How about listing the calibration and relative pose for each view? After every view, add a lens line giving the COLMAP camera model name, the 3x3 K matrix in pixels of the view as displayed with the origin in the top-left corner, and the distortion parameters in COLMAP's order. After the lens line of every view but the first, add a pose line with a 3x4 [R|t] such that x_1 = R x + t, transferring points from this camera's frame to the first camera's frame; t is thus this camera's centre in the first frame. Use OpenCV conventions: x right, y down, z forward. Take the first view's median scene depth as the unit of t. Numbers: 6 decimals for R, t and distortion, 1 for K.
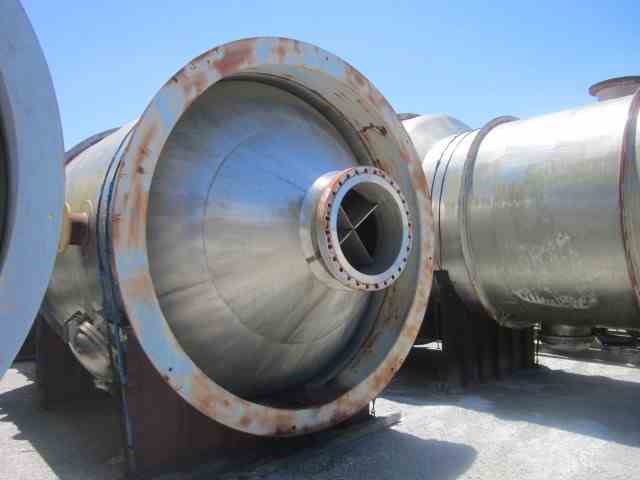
lens RADIAL K [[528.7, 0, 319.7], [0, 528.7, 239.9], [0, 0, 1]] dist [-0.034505, 0.007809]
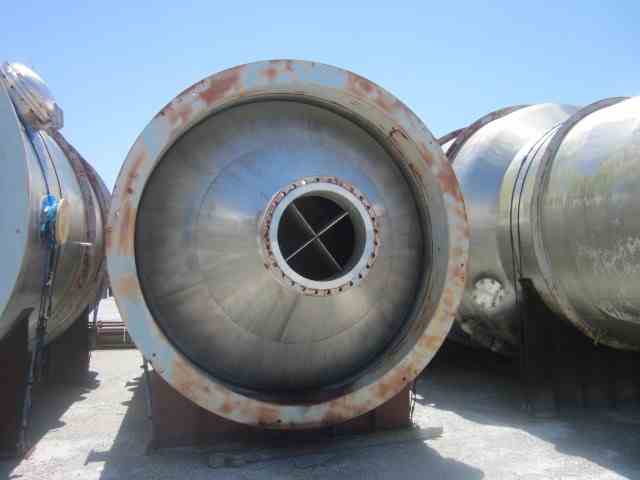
lens RADIAL K [[528.7, 0, 321.9], [0, 528.7, 239.4], [0, 0, 1]] dist [-0.034505, 0.007809]
pose [[0.903446, -0.007793, -0.428630, 0.495732], [0.004939, 0.999958, -0.007770, -0.005745], [0.428672, 0.004903, 0.903447, 0.065727]]
